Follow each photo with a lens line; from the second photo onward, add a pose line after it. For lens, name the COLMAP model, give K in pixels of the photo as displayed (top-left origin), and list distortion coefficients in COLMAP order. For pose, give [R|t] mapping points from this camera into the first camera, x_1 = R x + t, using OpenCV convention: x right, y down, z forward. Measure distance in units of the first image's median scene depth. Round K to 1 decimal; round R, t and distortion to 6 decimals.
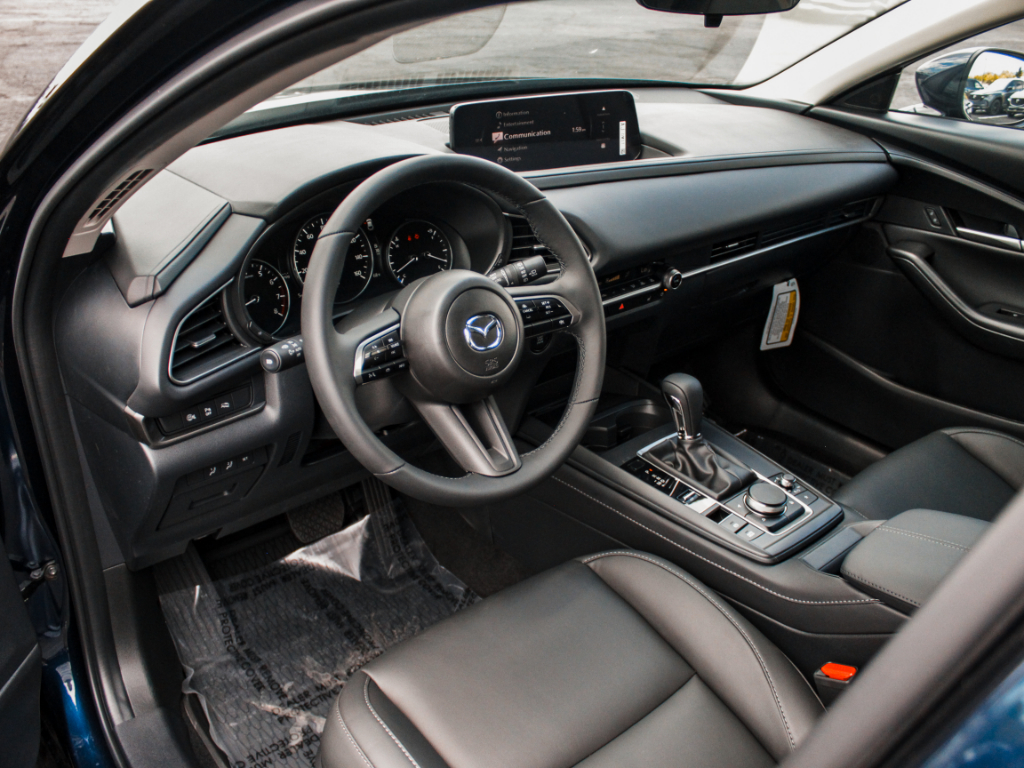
lens RADIAL K [[918.7, 0, 512.0], [0, 918.7, 384.0], [0, 0, 1]] dist [-0.107530, 0.000358]
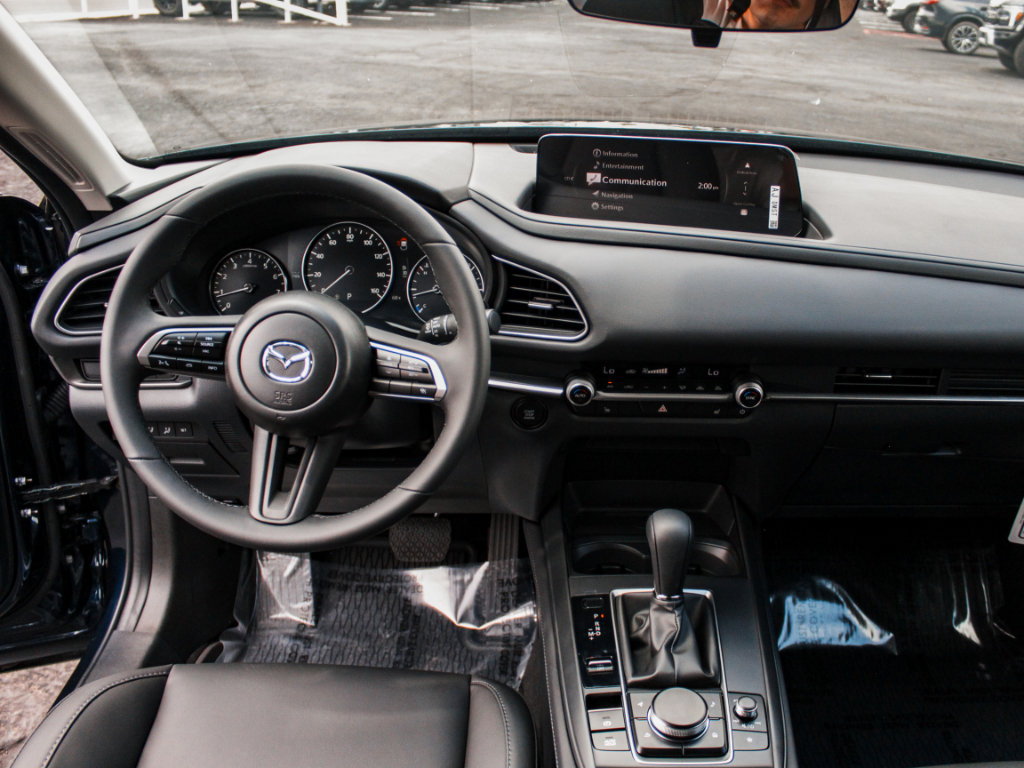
lens RADIAL K [[918.7, 0, 512.0], [0, 918.7, 384.0], [0, 0, 1]] dist [-0.107530, 0.000358]
pose [[0.766754, 0.259734, -0.587048, 0.470559], [-0.296843, 0.954303, 0.034511, -0.092443], [0.569186, 0.147799, 0.808816, 0.287962]]
